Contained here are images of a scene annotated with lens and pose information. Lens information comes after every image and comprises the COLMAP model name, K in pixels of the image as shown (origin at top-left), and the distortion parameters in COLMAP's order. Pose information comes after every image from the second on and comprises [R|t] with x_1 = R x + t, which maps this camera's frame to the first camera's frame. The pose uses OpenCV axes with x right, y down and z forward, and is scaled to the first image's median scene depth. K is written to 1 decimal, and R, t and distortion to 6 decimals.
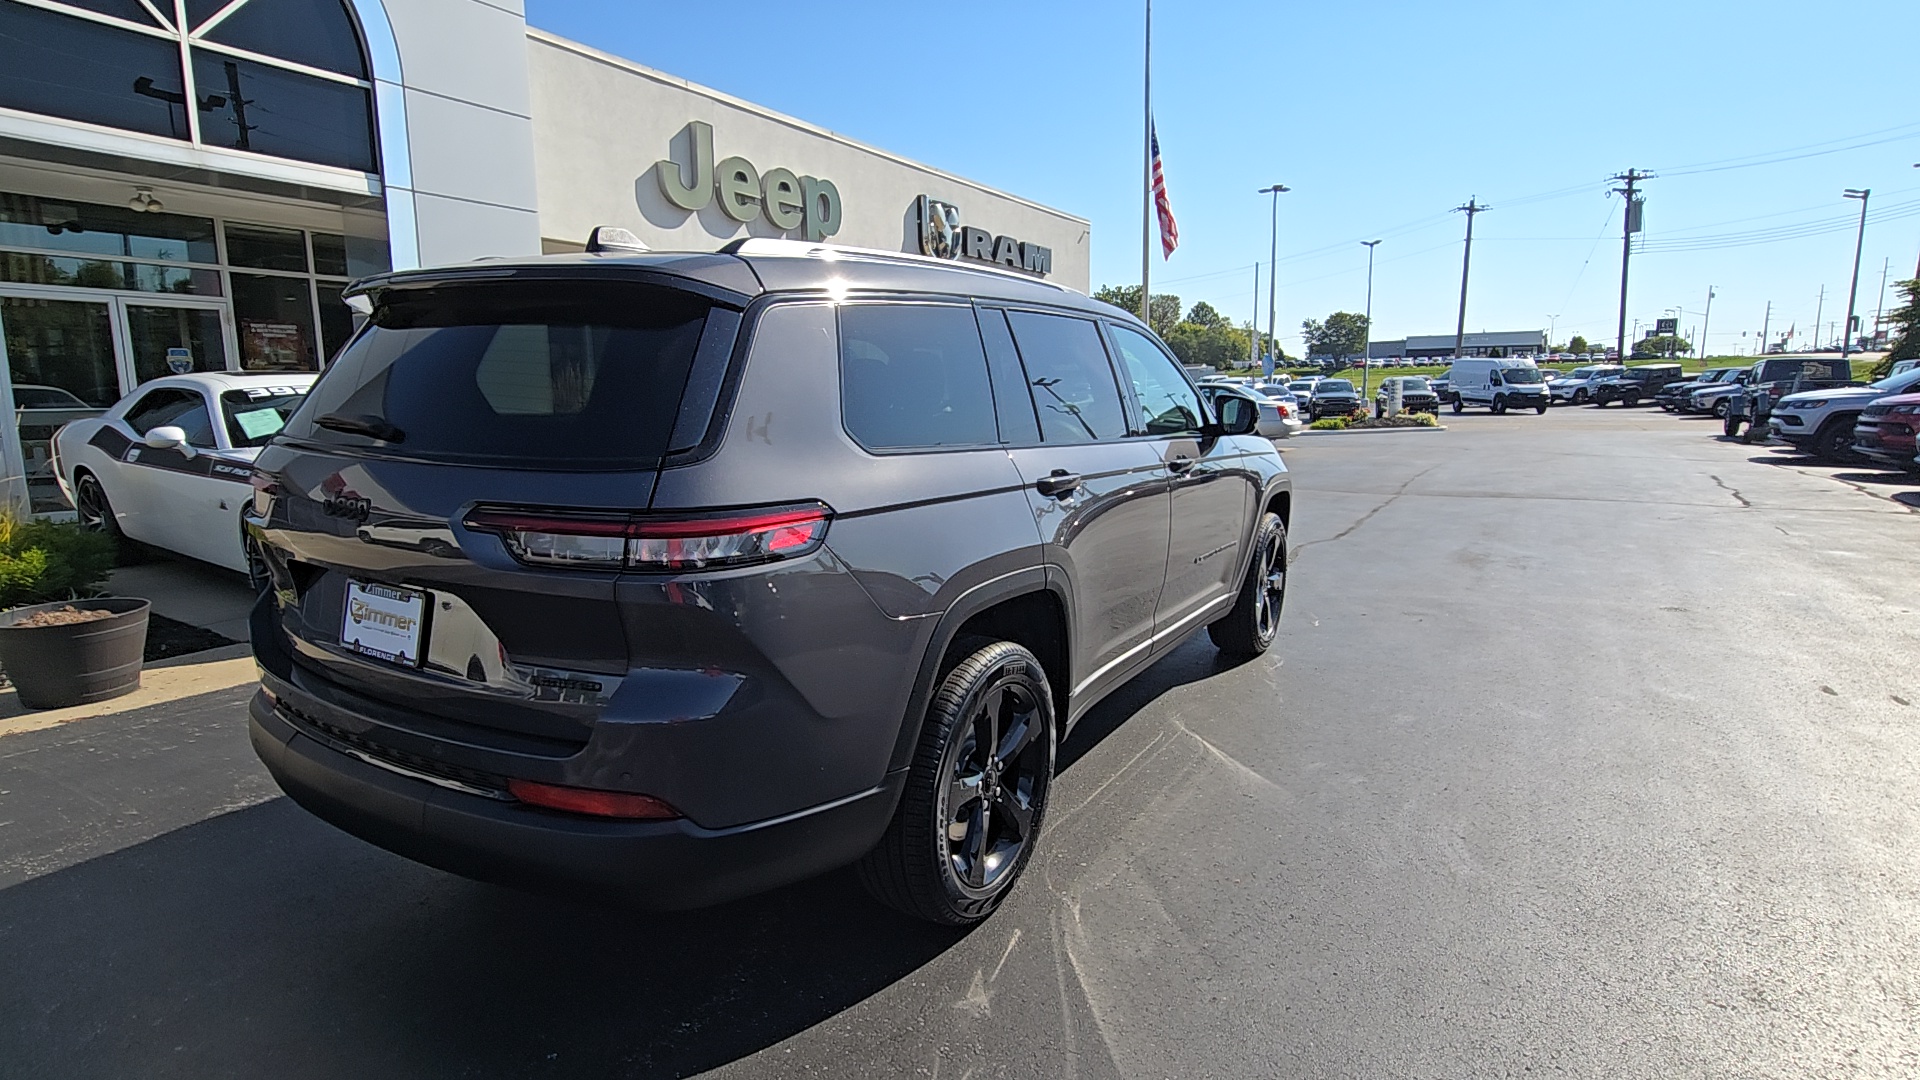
lens RADIAL K [[971.1, 0, 948.5], [0, 971.1, 548.0], [0, 0, 1]] dist [0.002771, -0.001856]
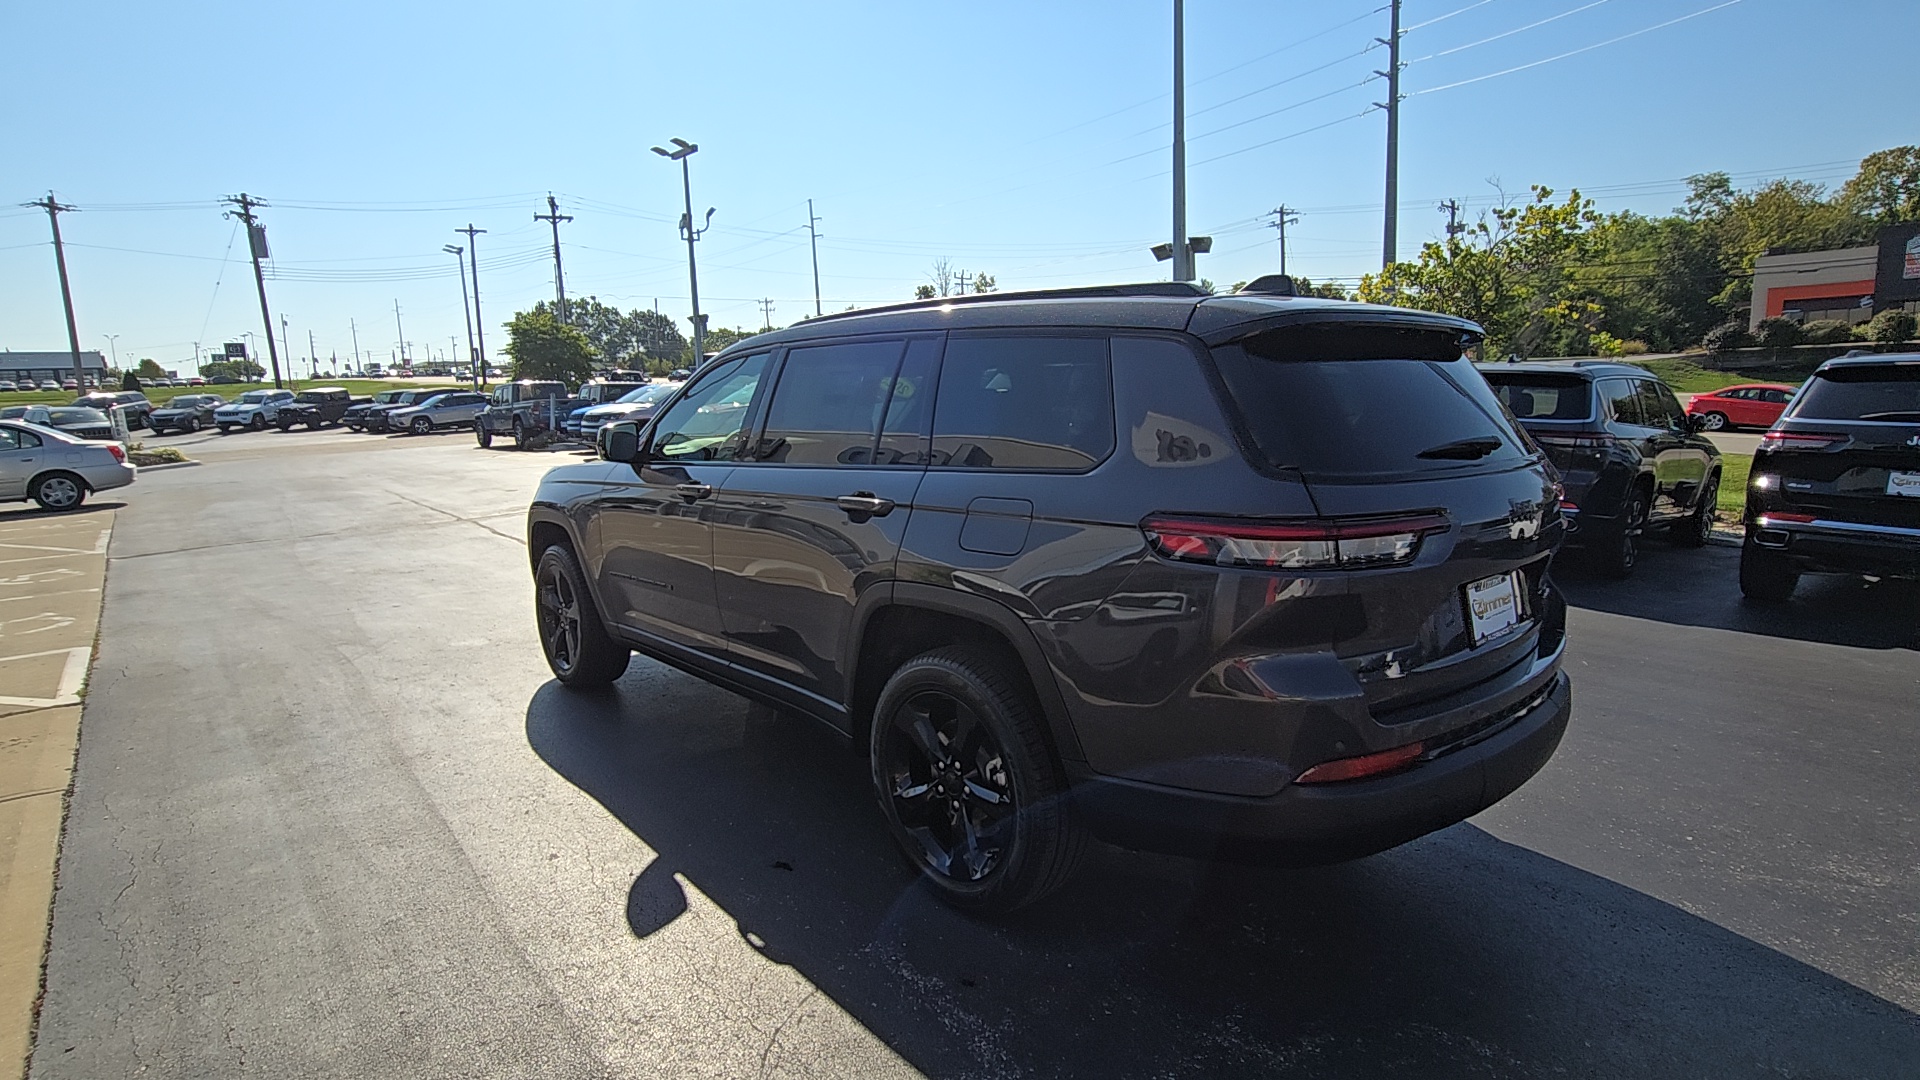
lens RADIAL K [[971.1, 0, 952.2], [0, 971.1, 546.5], [0, 0, 1]] dist [0.002771, -0.001856]
pose [[0.291380, -0.163480, 0.942535, -0.200896], [0.187407, 0.975952, 0.111341, -0.027045], [-0.938071, 0.144195, 0.315010, 0.131352]]
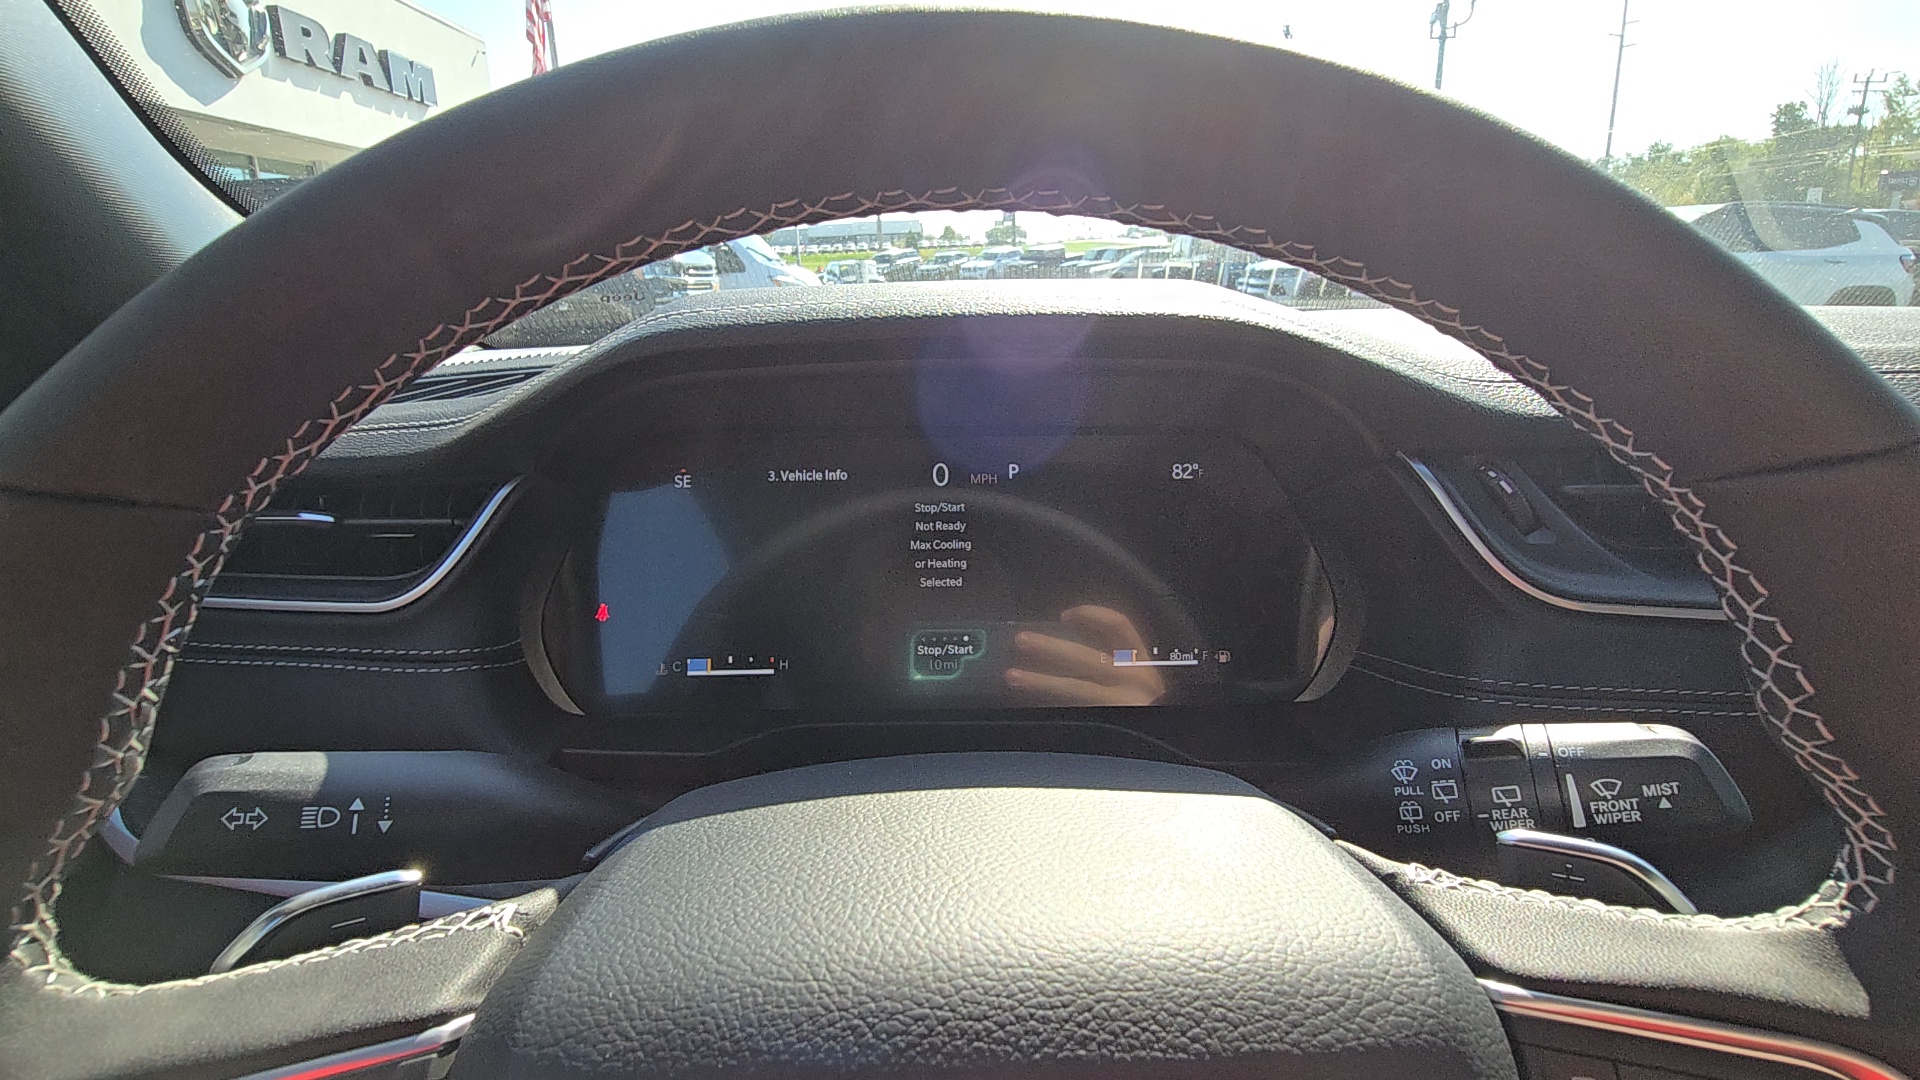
lens RADIAL K [[971.1, 0, 952.3], [0, 971.1, 541.9], [0, 0, 1]] dist [0.002771, -0.001856]
pose [[0.834718, -0.167052, 0.524728, -0.002699], [0.113555, 0.984614, 0.132821, -0.034373], [-0.538843, -0.051282, 0.840844, 0.236535]]
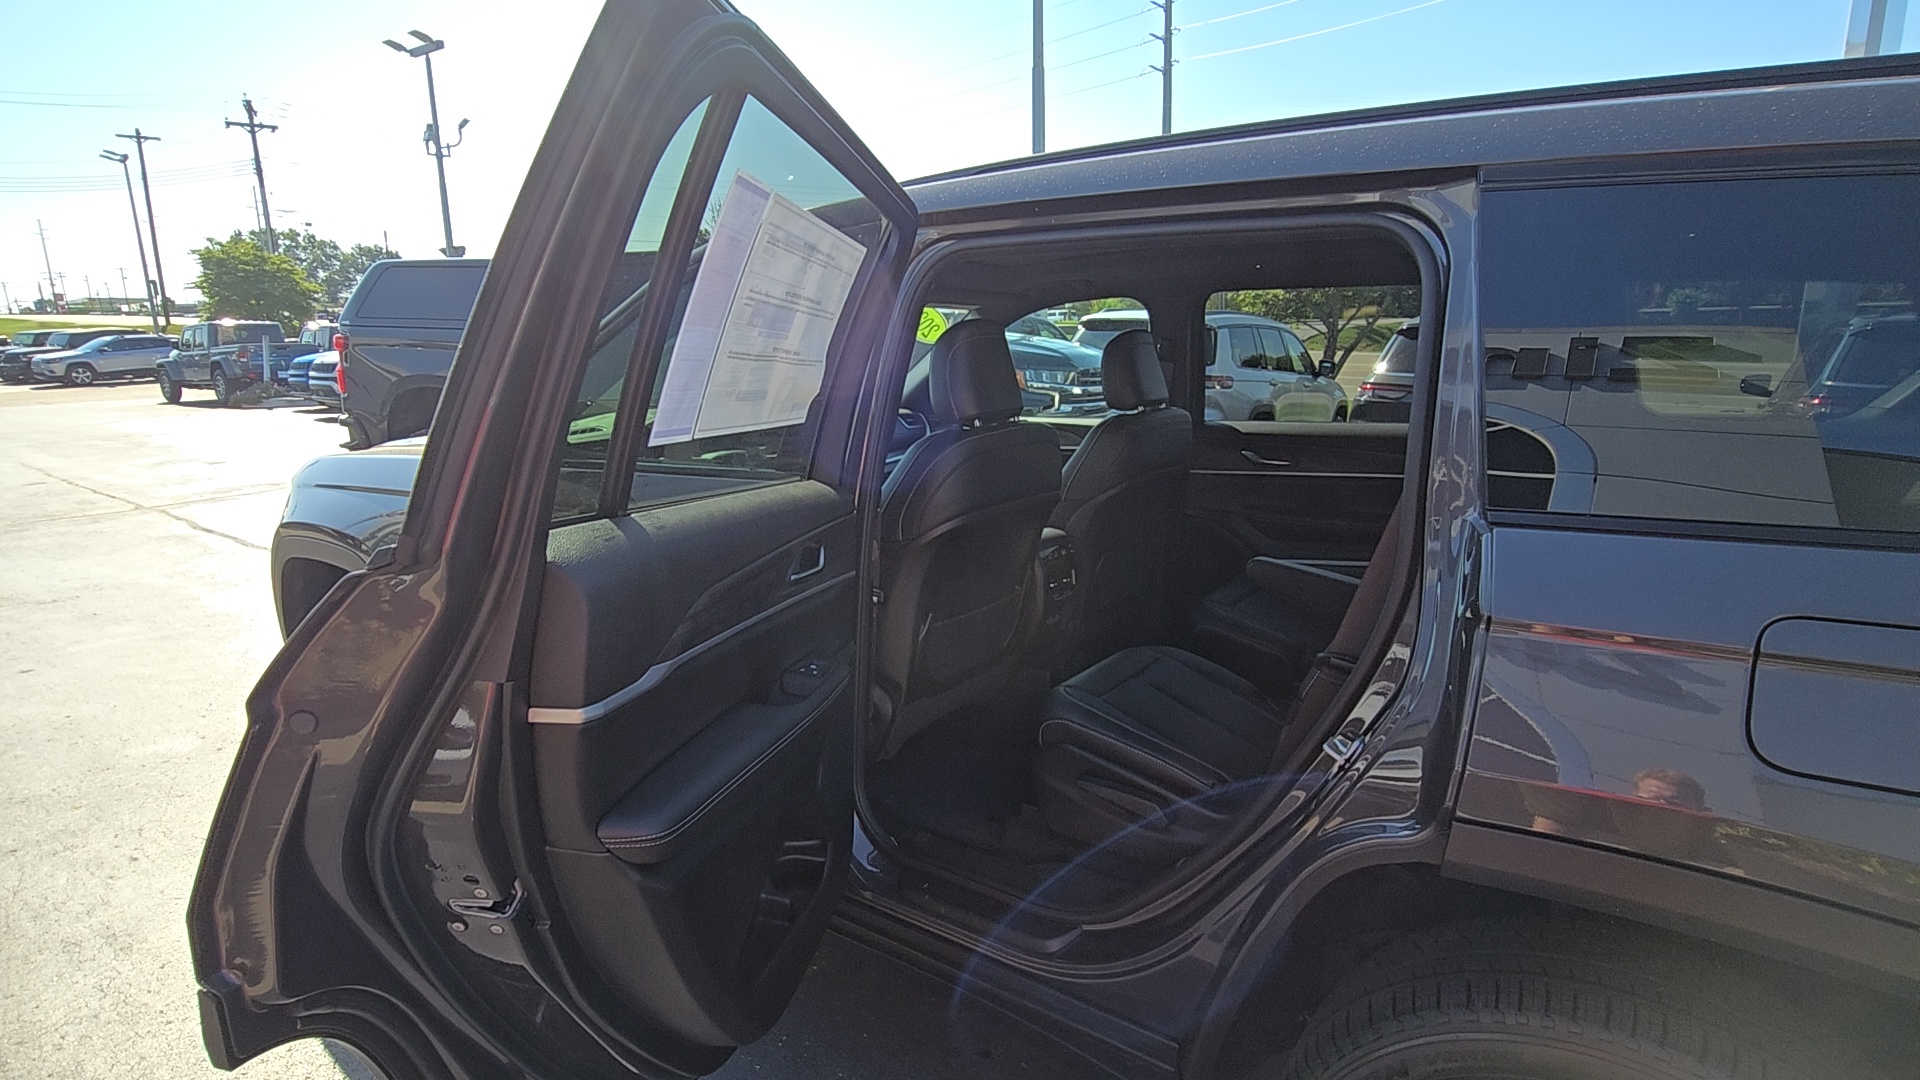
lens RADIAL K [[971.1, 0, 950.7], [0, 971.1, 542.2], [0, 0, 1]] dist [0.002771, -0.001856]
pose [[0.072427, -0.209280, 0.975170, -0.122642], [0.178166, 0.964726, 0.193806, -0.038151], [-0.981331, 0.159705, 0.107159, 0.202519]]
